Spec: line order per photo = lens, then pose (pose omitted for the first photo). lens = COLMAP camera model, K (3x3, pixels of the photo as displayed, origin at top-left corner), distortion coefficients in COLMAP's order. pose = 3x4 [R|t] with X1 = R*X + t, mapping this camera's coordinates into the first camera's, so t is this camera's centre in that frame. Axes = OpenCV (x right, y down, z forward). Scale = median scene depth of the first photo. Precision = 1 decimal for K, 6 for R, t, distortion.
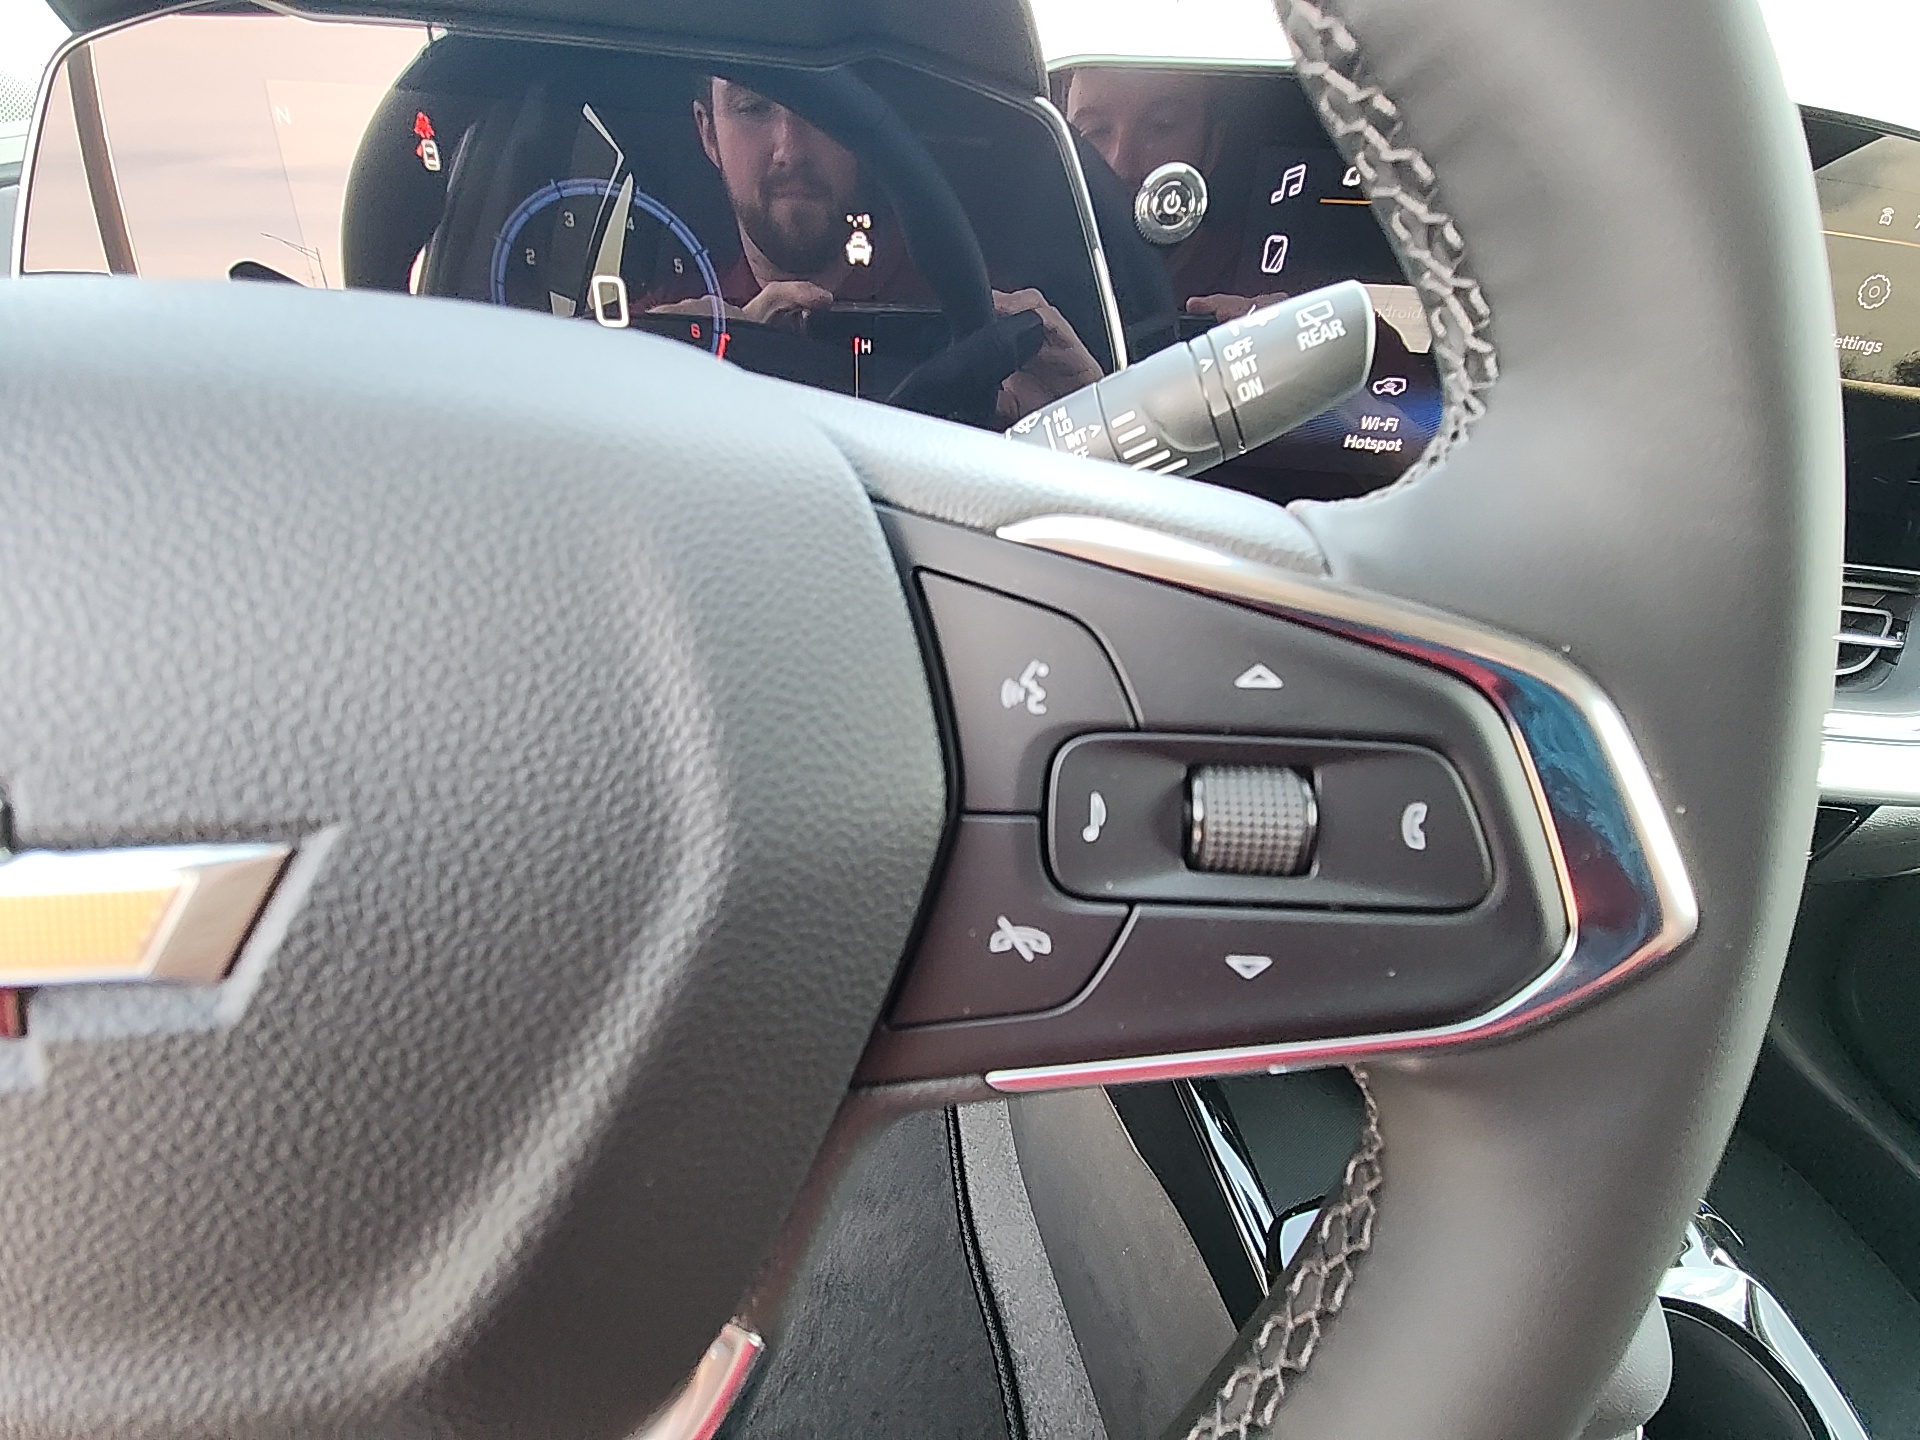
lens RADIAL K [[764.9, 0, 955.1], [0, 764.9, 703.4], [0, 0, 1]] dist [0.010263, -0.009495]
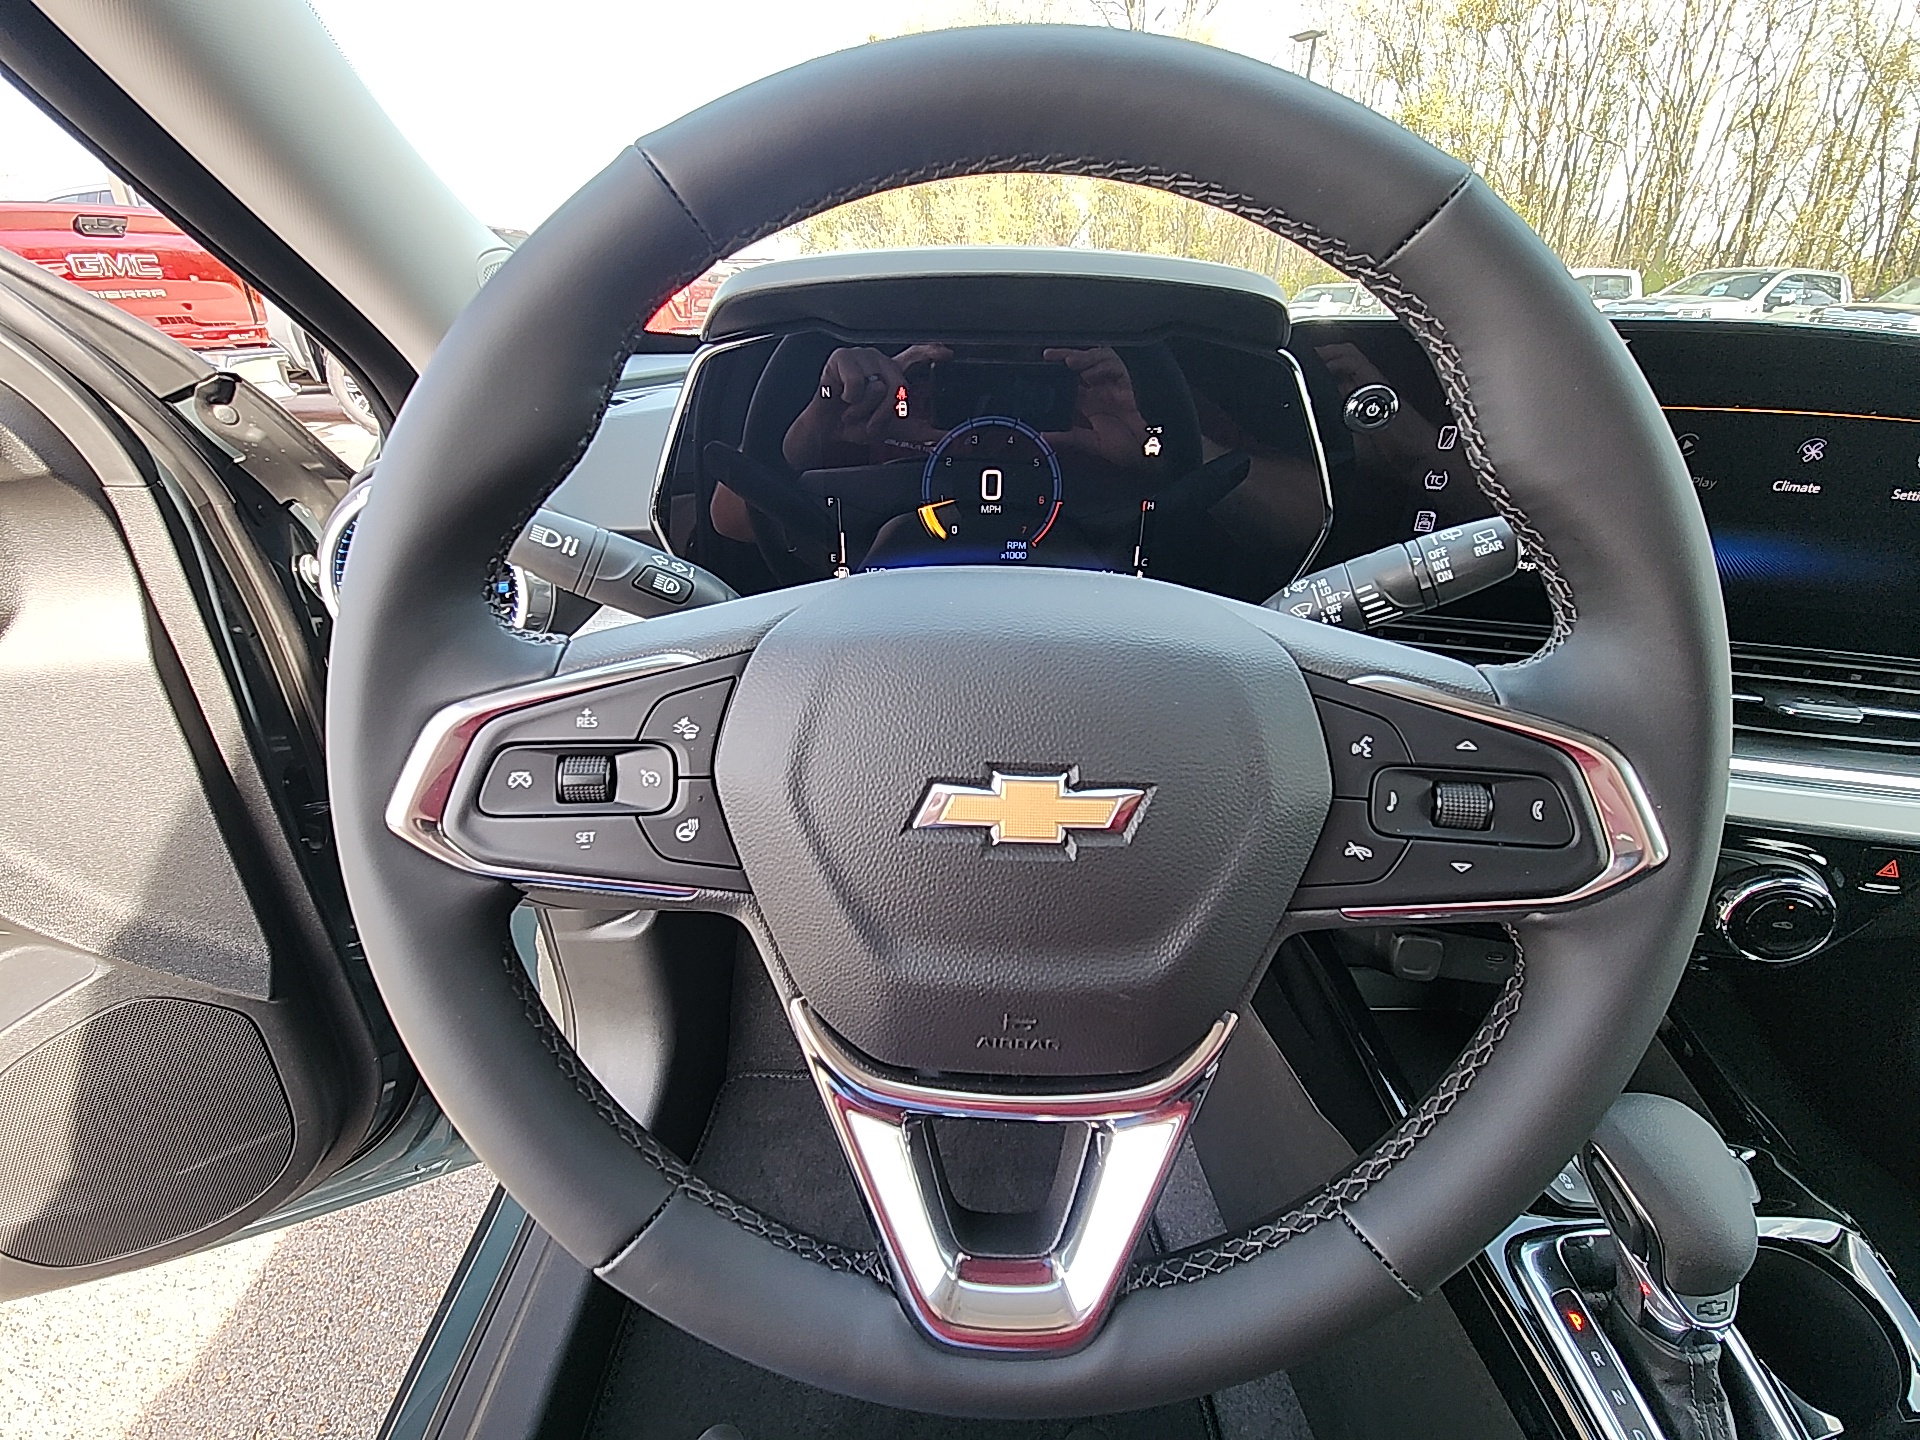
lens RADIAL K [[764.9, 0, 959.2], [0, 764.9, 704.2], [0, 0, 1]] dist [0.010263, -0.009495]
pose [[0.989300, 0.023549, -0.143985, -0.310324], [-0.030486, 0.998469, -0.046165, -0.001530], [0.142677, 0.050061, 0.988502, -0.600029]]
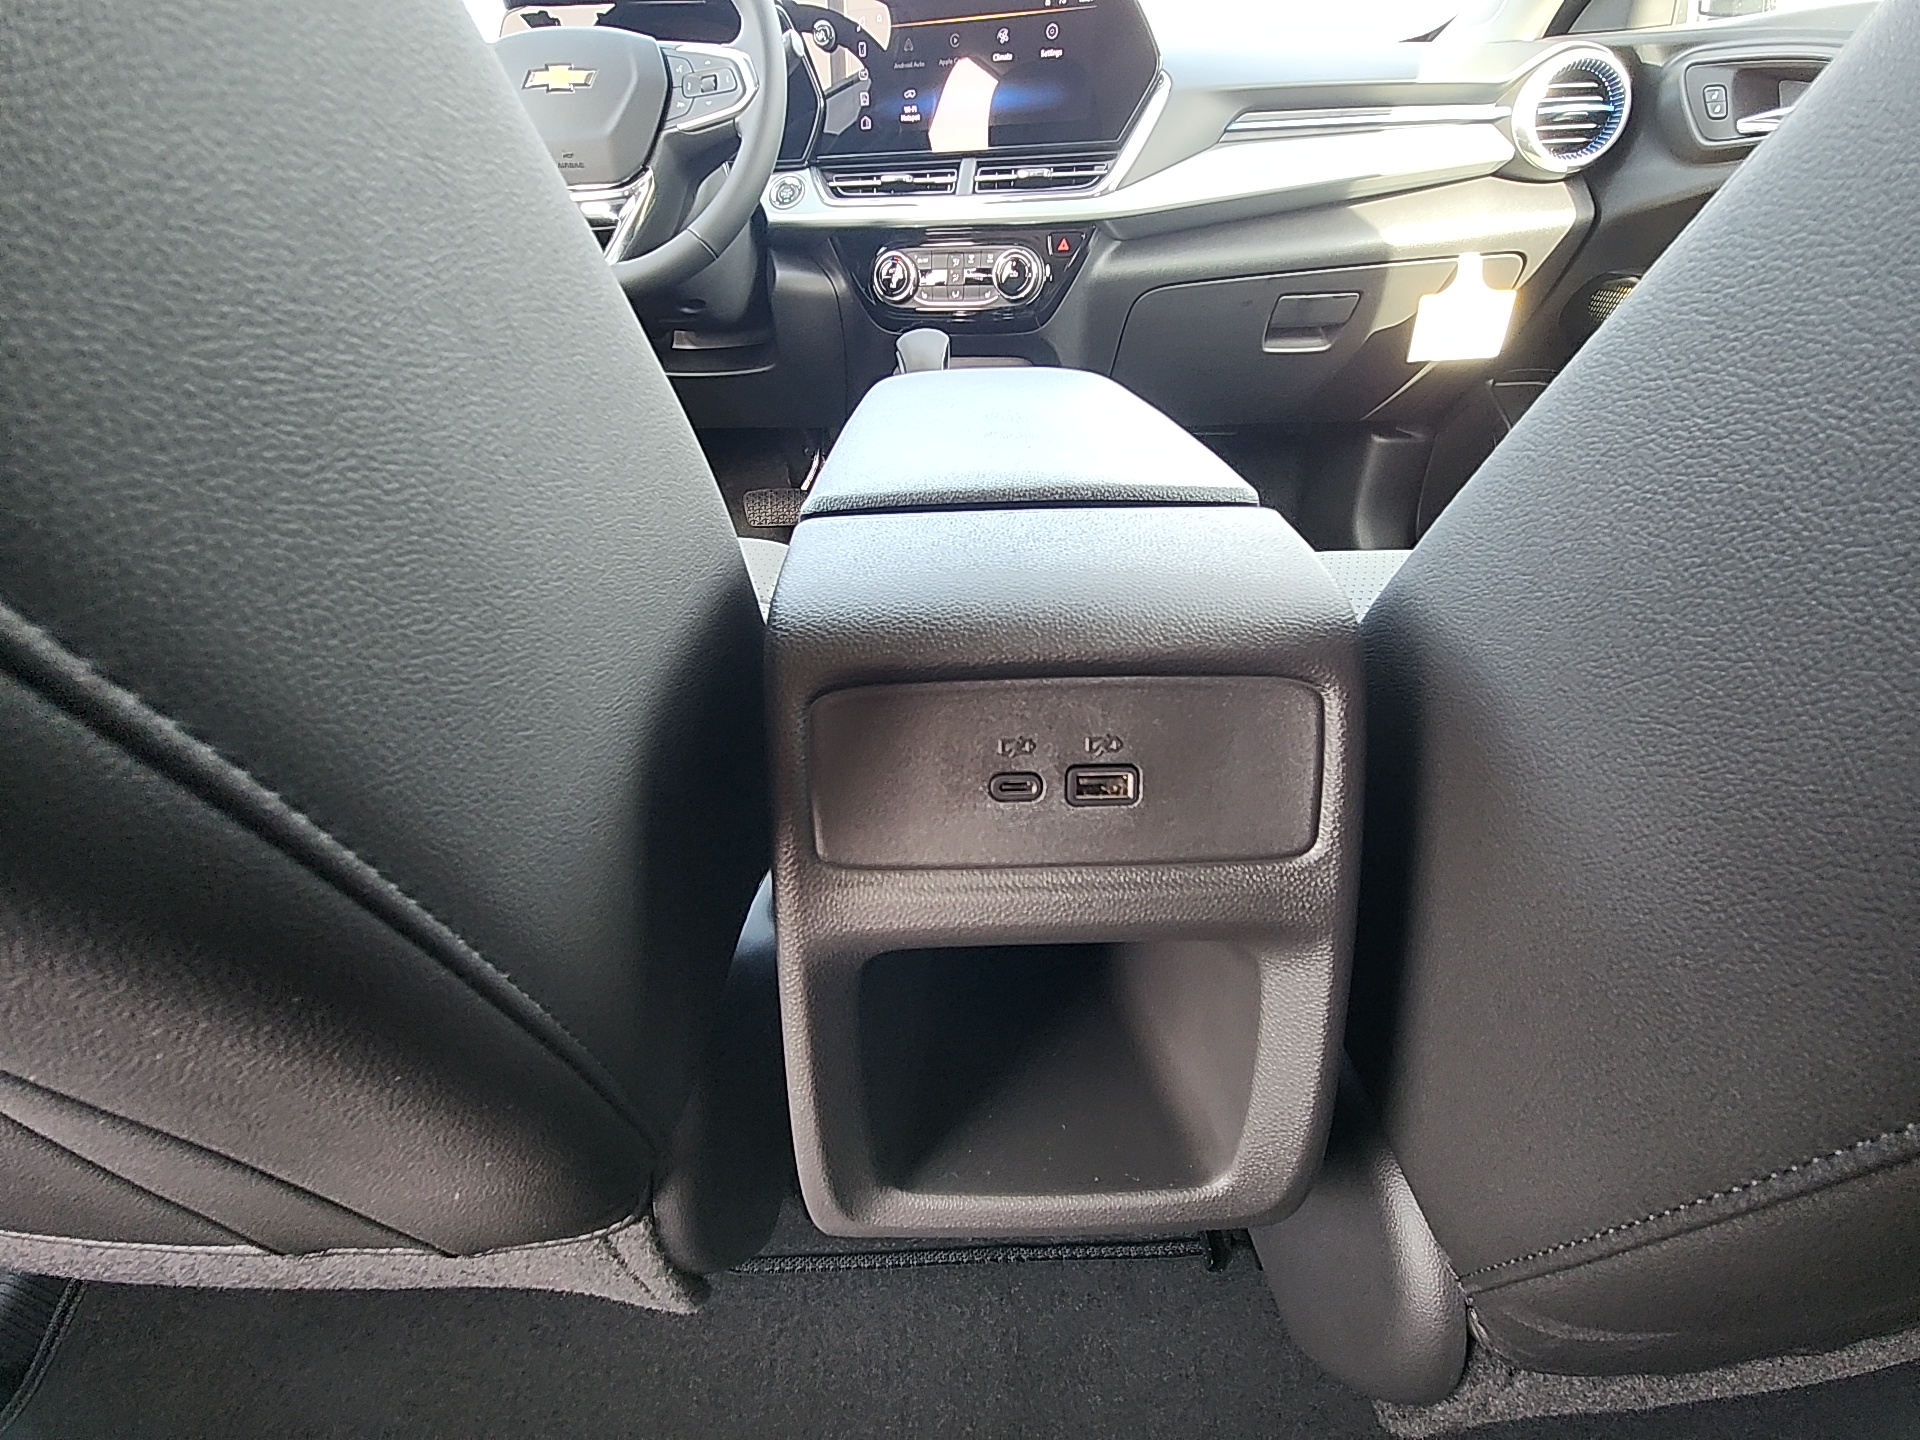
lens RADIAL K [[764.9, 0, 964.6], [0, 764.9, 714.8], [0, 0, 1]] dist [0.010263, -0.009495]
pose [[0.988388, 0.009961, -0.151626, 1.528030], [-0.010181, 0.999948, -0.000674, 2.378164], [0.151611, 0.002210, 0.988438, -2.244857]]
